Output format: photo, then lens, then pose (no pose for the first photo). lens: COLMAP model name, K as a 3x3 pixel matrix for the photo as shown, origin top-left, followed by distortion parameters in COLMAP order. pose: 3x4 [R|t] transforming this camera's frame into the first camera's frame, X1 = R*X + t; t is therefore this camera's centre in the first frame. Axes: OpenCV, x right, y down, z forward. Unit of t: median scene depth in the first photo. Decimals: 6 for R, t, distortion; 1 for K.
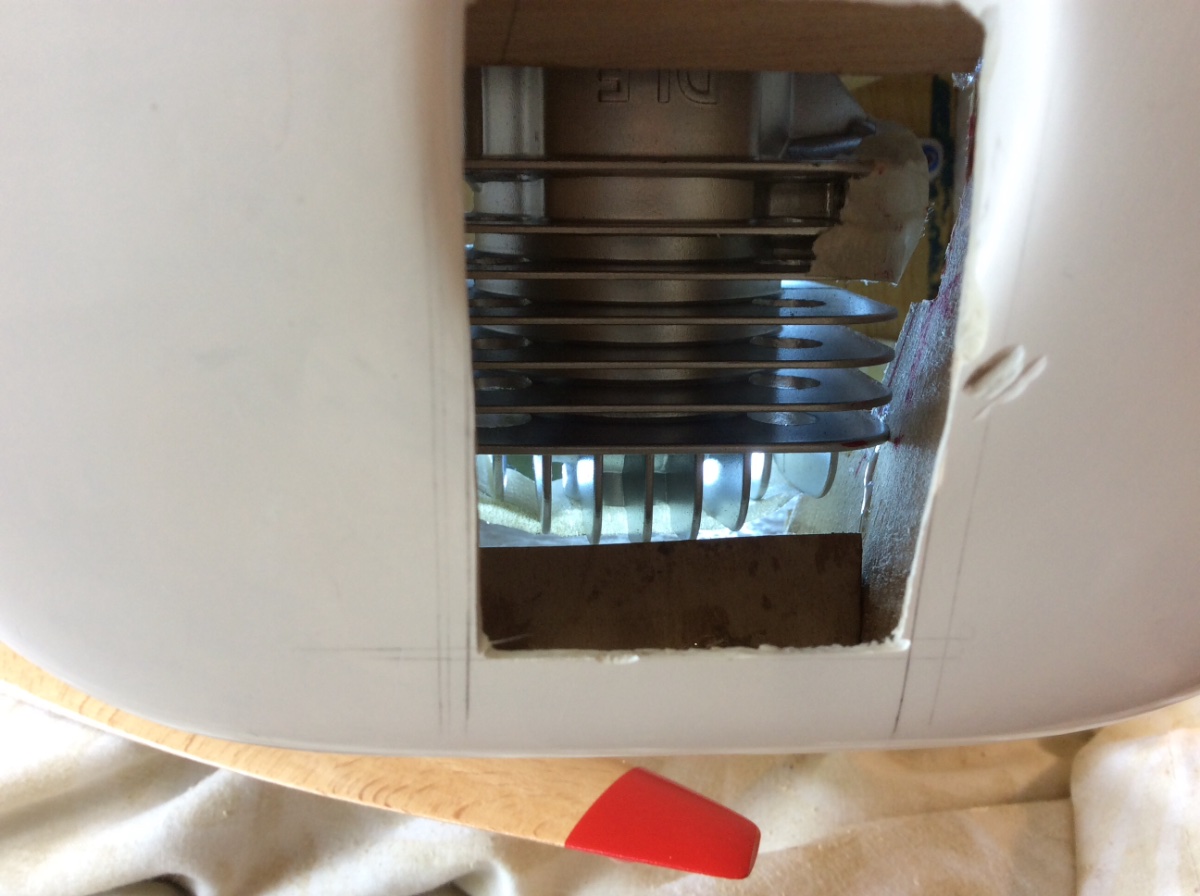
lens RADIAL K [[1124.2, 0, 600.0], [0, 1124.2, 448.0], [0, 0, 1]] dist [0.058495, -0.185784]
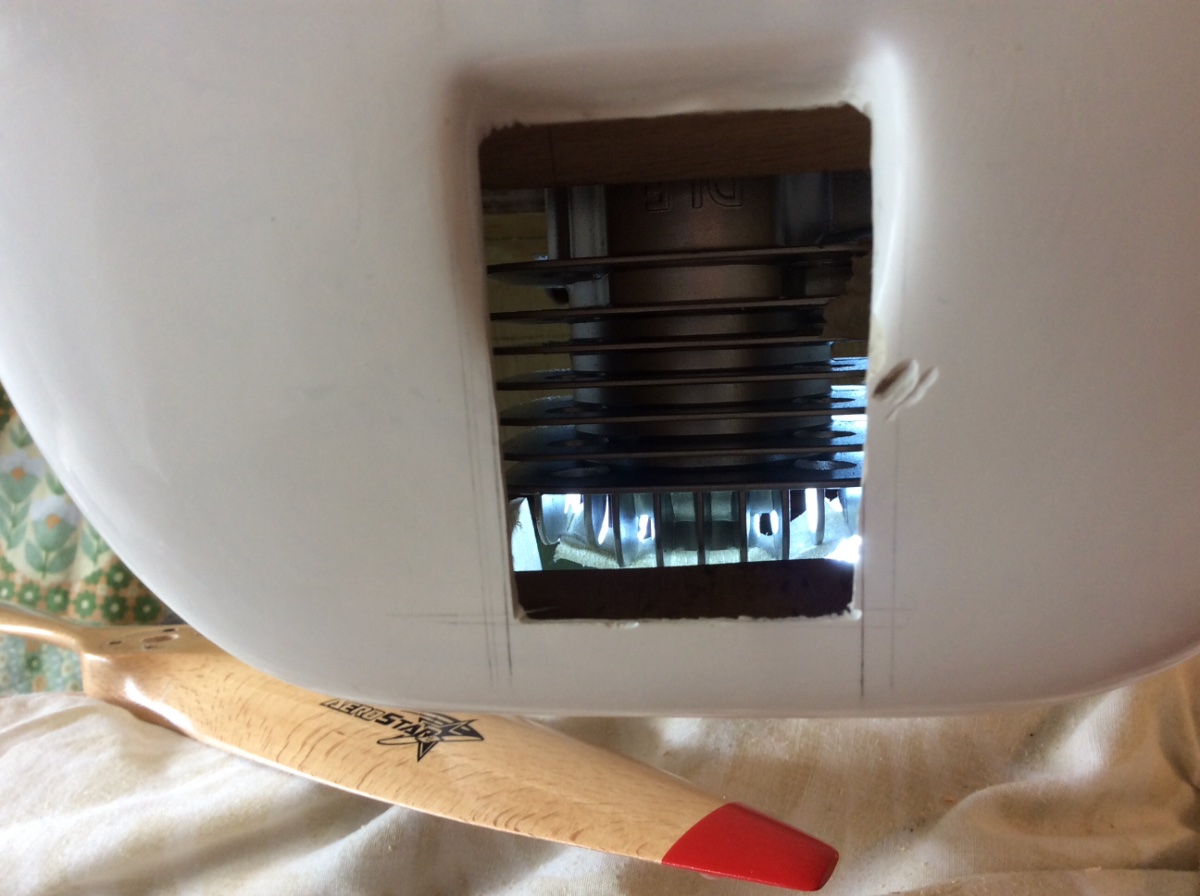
lens RADIAL K [[1124.2, 0, 600.0], [0, 1124.2, 448.0], [0, 0, 1]] dist [0.058495, -0.185784]
pose [[0.980678, -0.032544, -0.192903, 0.129194], [0.008377, 0.992147, -0.124795, 0.078849], [0.195449, 0.120768, 0.973250, -0.140697]]
